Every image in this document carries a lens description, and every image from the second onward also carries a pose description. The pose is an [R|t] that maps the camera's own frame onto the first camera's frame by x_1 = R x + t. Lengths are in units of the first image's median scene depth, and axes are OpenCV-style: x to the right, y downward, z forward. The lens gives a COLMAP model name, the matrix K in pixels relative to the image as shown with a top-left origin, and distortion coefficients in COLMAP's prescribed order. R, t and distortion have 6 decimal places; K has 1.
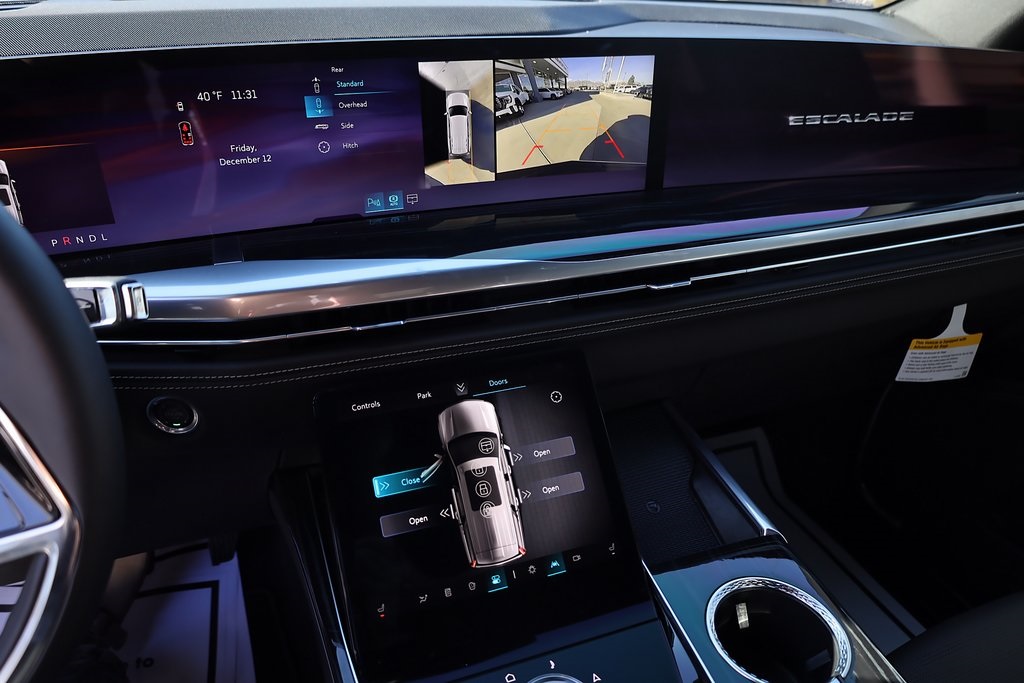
lens RADIAL K [[707.2, 0, 515.3], [0, 707.2, 342.6], [0, 0, 1]] dist [-0.006212, -0.003208]
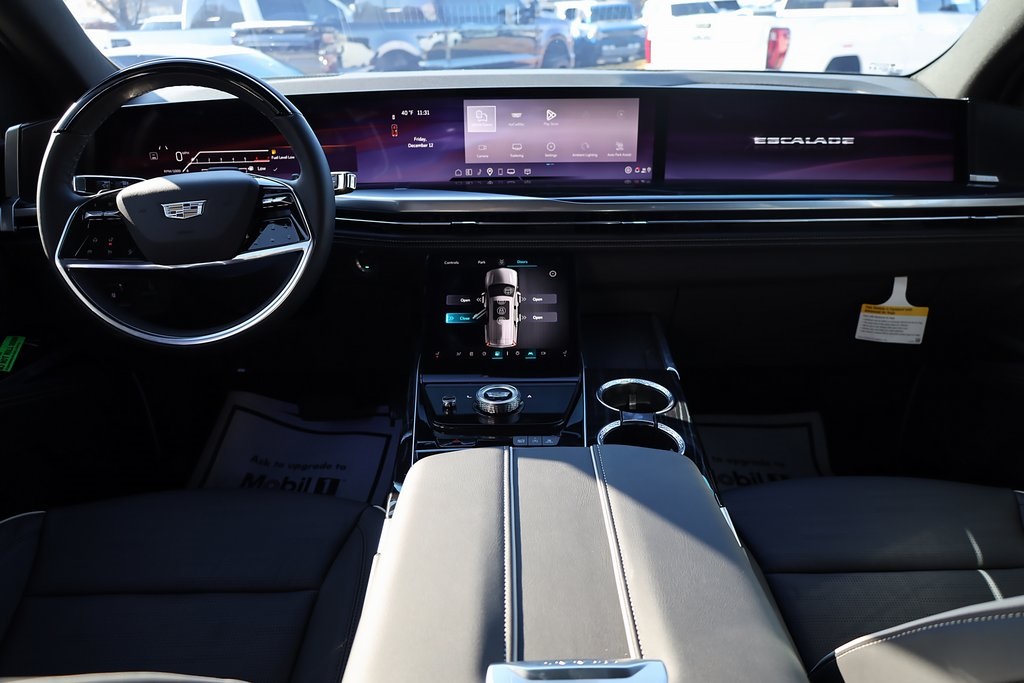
lens RADIAL K [[707.2, 0, 514.0], [0, 707.2, 344.2], [0, 0, 1]] dist [-0.006212, -0.003208]
pose [[0.935264, 0.111640, -0.335882, 0.617222], [-0.147120, 0.985711, -0.082028, 0.434009], [0.321925, 0.126133, 0.938325, -0.740564]]
